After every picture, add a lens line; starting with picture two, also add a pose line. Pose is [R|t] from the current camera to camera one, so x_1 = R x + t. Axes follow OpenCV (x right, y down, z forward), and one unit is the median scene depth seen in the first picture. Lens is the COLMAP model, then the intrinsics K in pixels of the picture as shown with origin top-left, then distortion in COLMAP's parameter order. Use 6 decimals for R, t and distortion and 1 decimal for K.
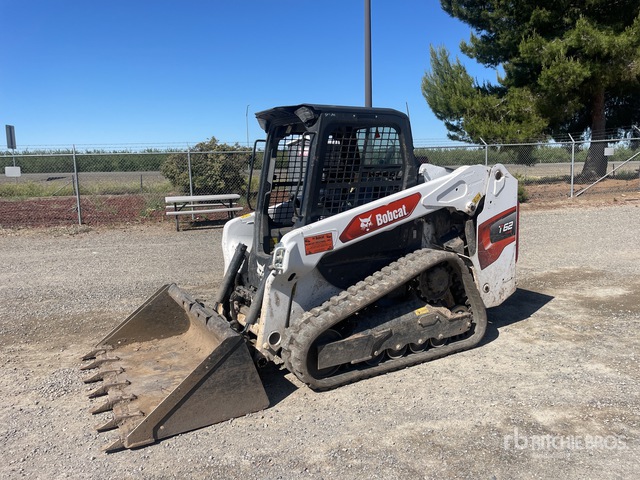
lens RADIAL K [[446.0, 0, 320.0], [0, 446.0, 240.0], [0, 0, 1]] dist [0.015133, 0.000443]
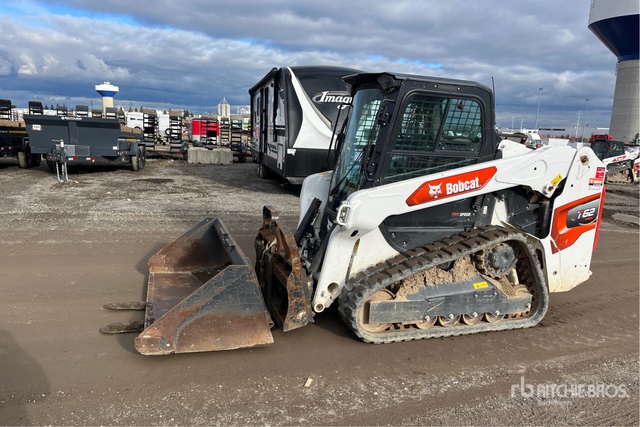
lens RADIAL K [[342.0, 0, 331.8], [0, 342.0, 212.7], [0, 0, 1]] dist [0.001225, 0.000256]
pose [[0.969937, 0.120468, -0.211447, 0.044237], [-0.120227, 0.992647, 0.014040, 0.028984], [0.211583, 0.011804, 0.977289, 0.183955]]
